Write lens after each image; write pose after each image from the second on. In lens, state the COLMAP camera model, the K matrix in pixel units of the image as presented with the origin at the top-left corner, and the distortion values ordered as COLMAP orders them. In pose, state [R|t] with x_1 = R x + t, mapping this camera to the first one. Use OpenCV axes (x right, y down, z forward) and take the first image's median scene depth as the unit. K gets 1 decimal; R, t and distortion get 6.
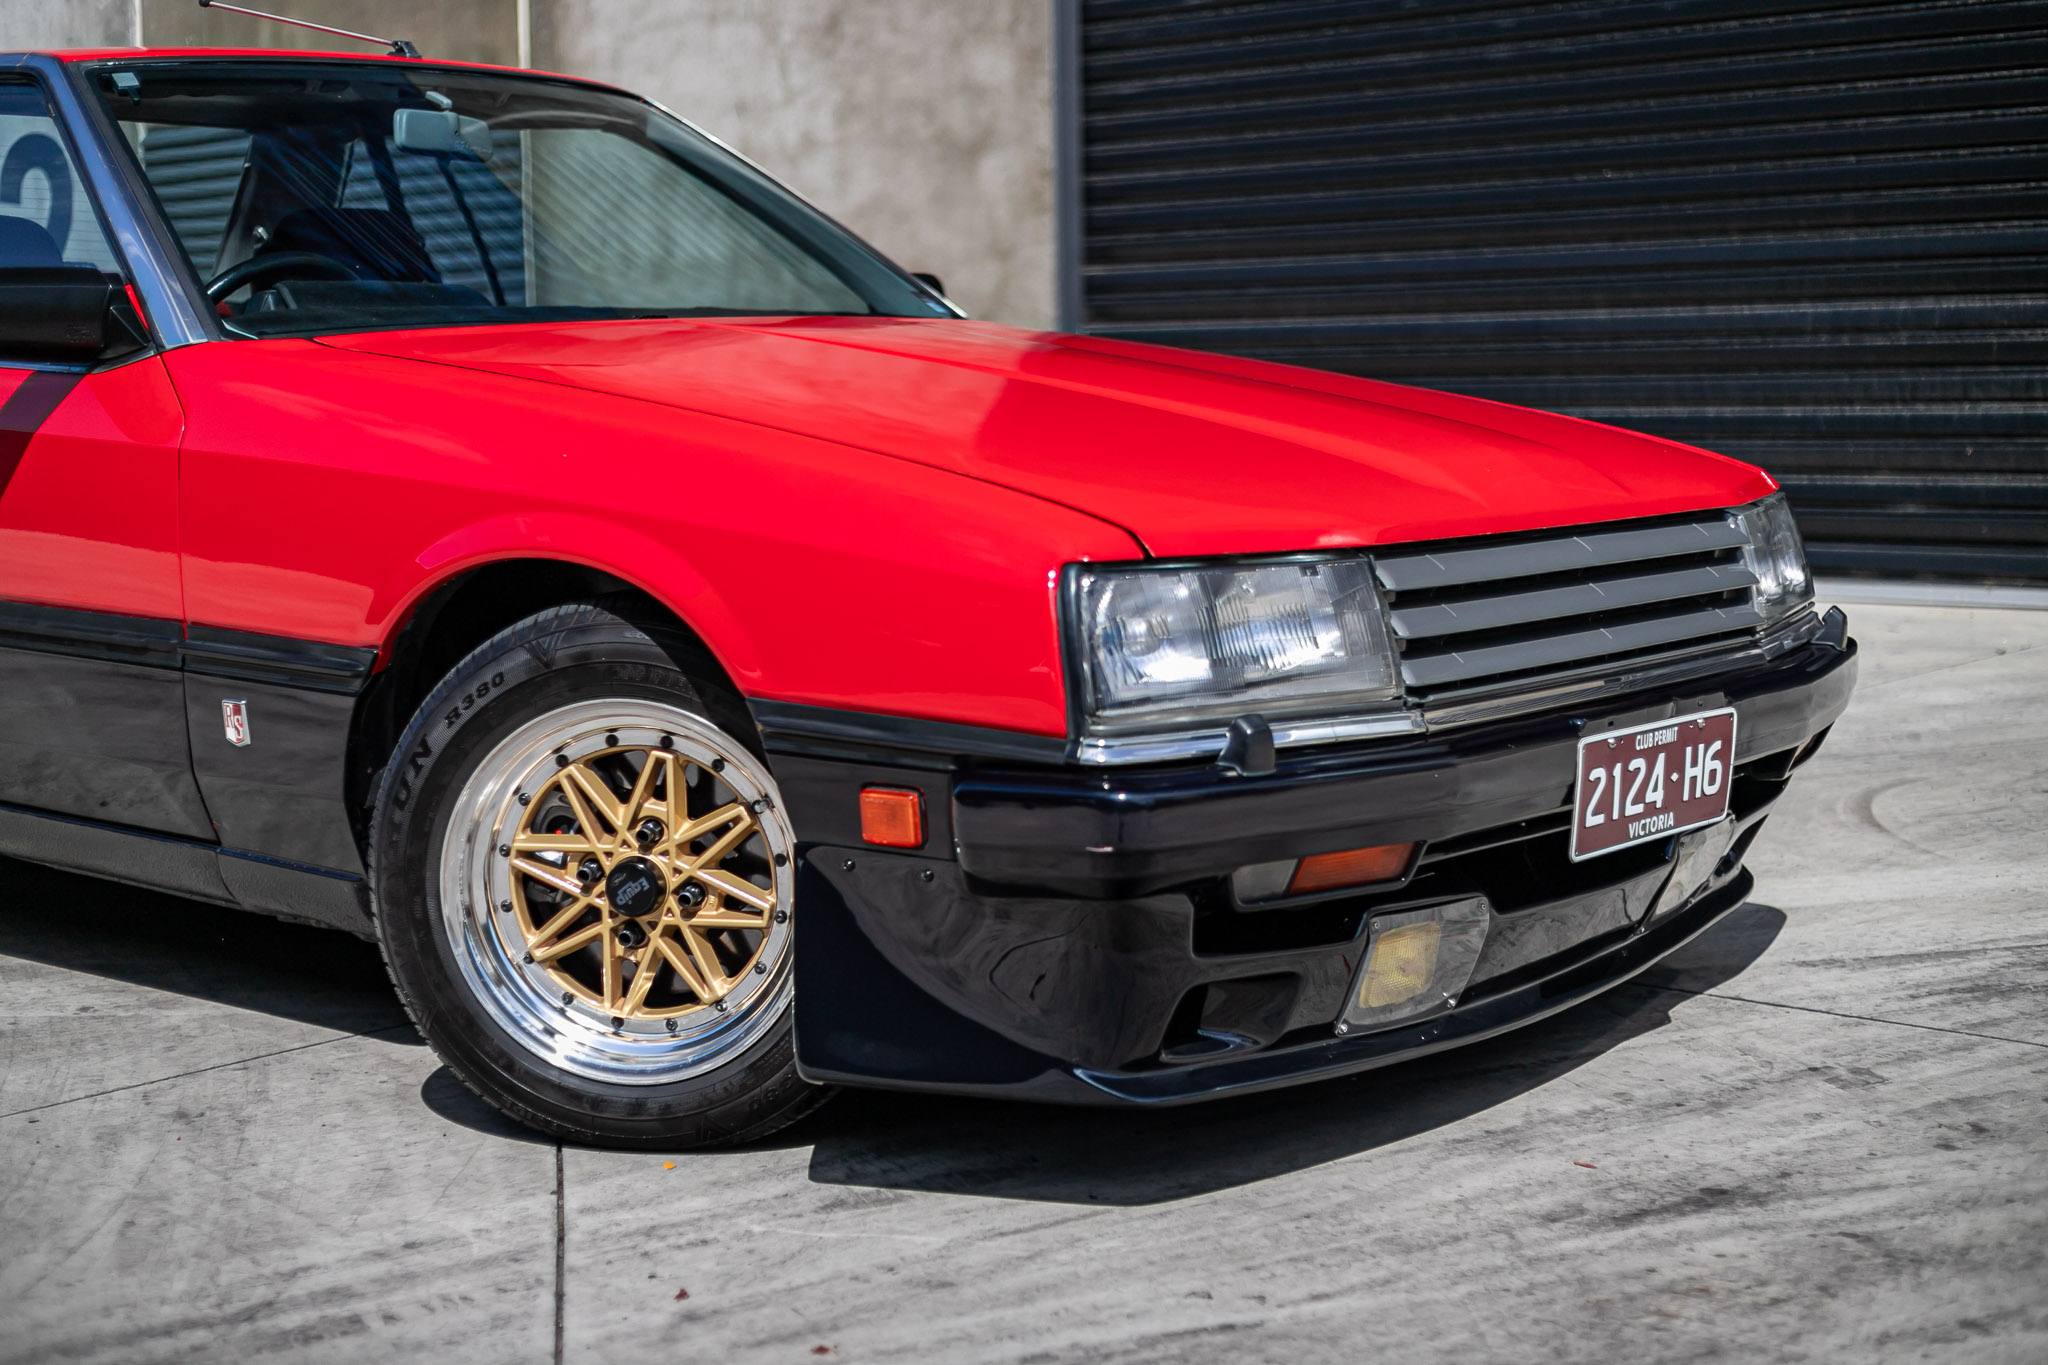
lens RADIAL K [[2995.4, 0, 1024.0], [0, 2995.4, 682.5], [0, 0, 1]] dist [-0.056028, -0.047522]
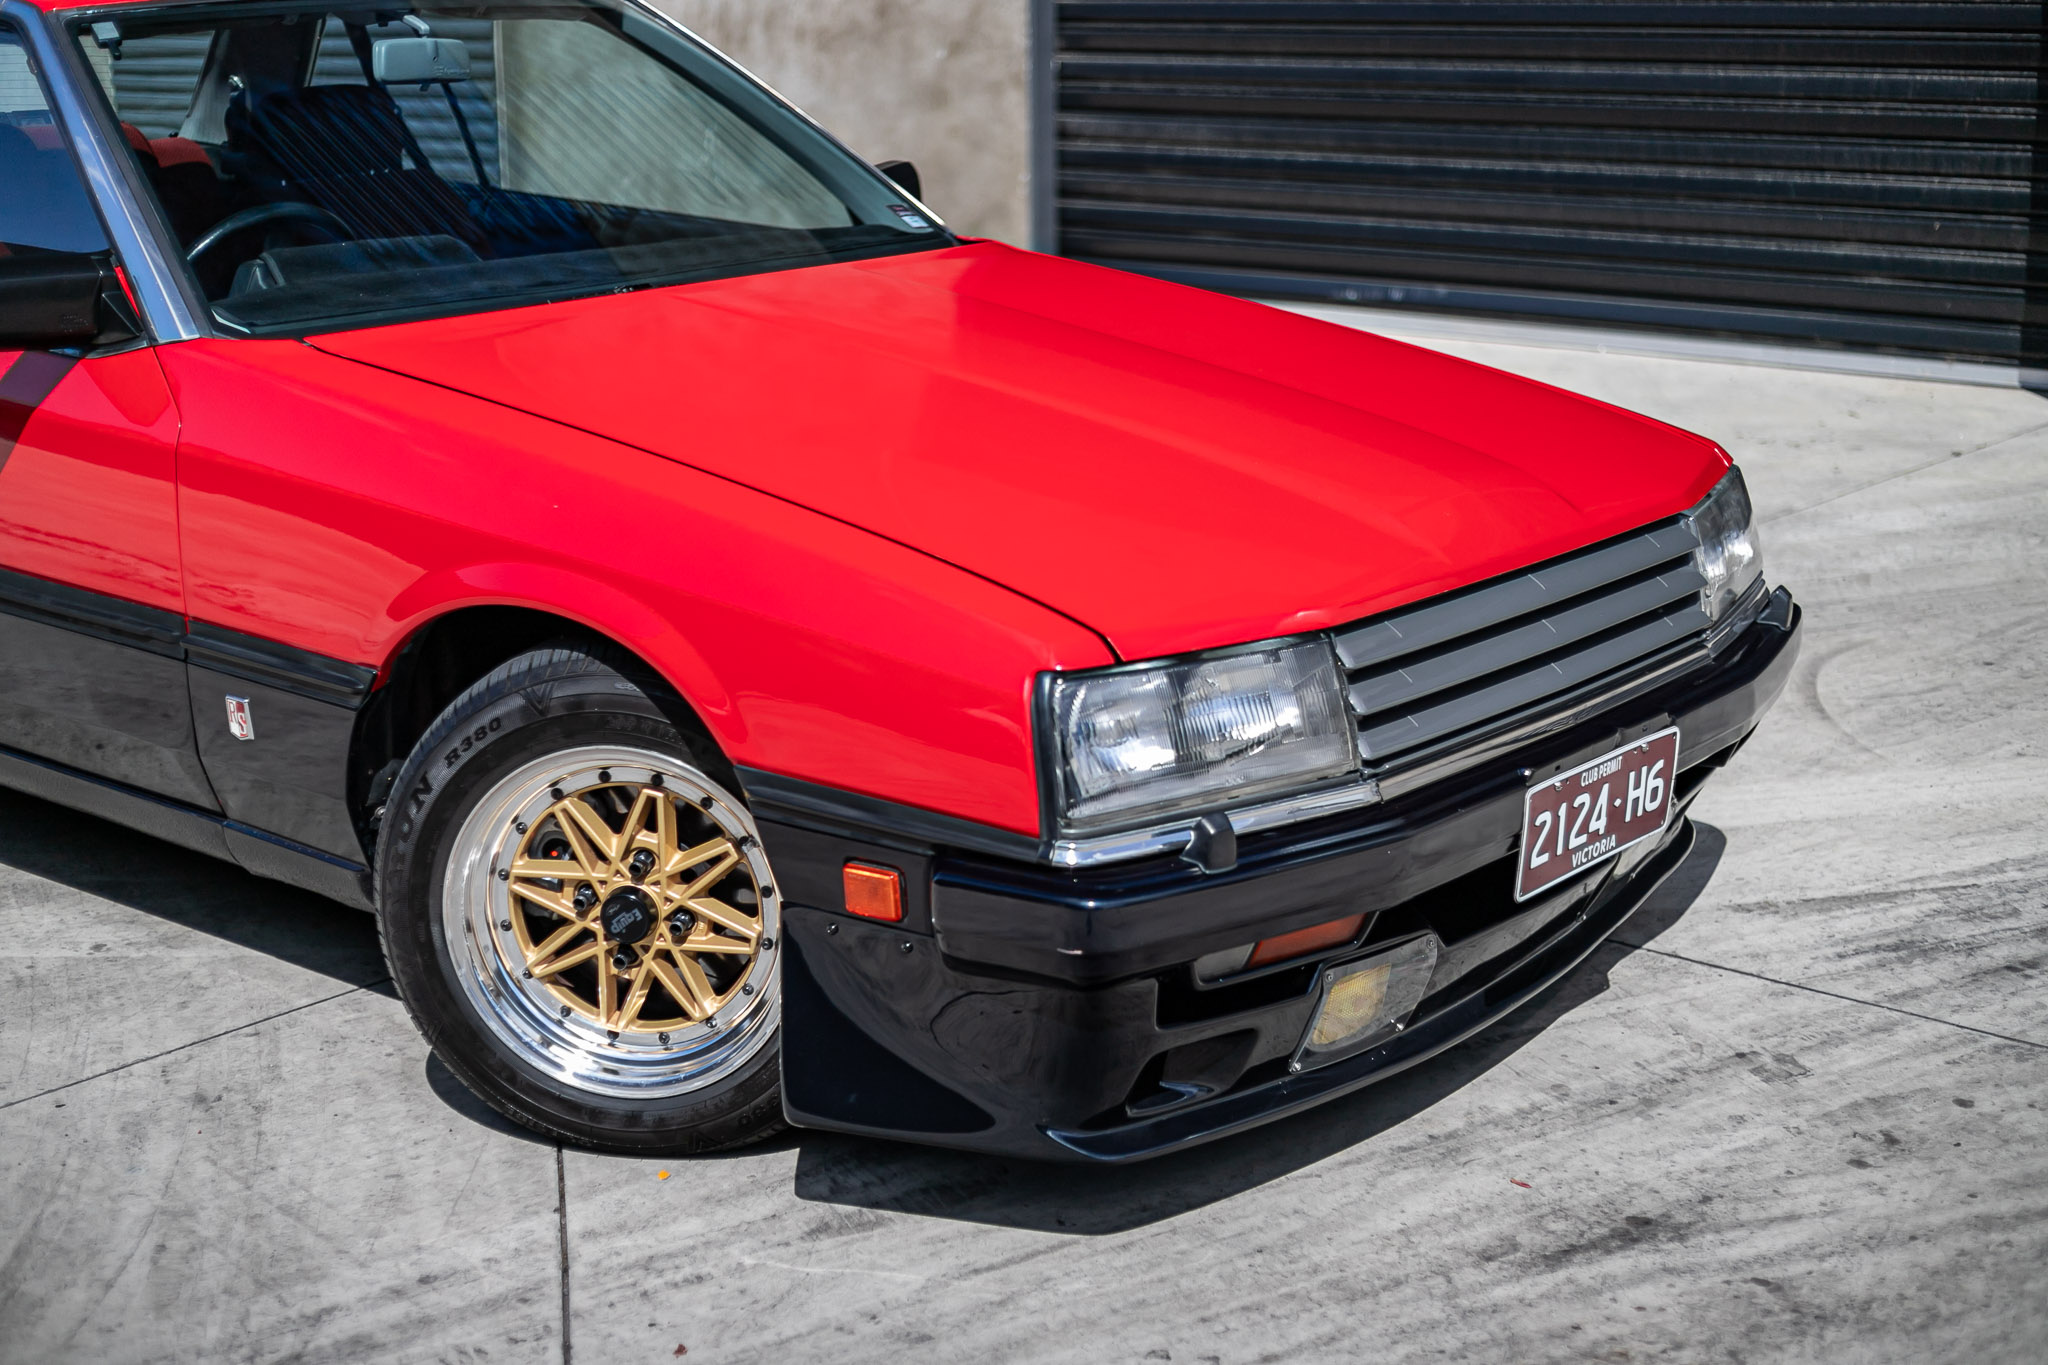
lens RADIAL K [[2995.4, 0, 1024.0], [0, 2995.4, 682.5], [0, 0, 1]] dist [-0.056028, -0.047522]
pose [[0.999926, 0.004840, 0.011164, -0.002884], [-0.006300, 0.990868, 0.134686, -0.155631], [-0.010411, -0.134747, 0.990825, -0.034135]]
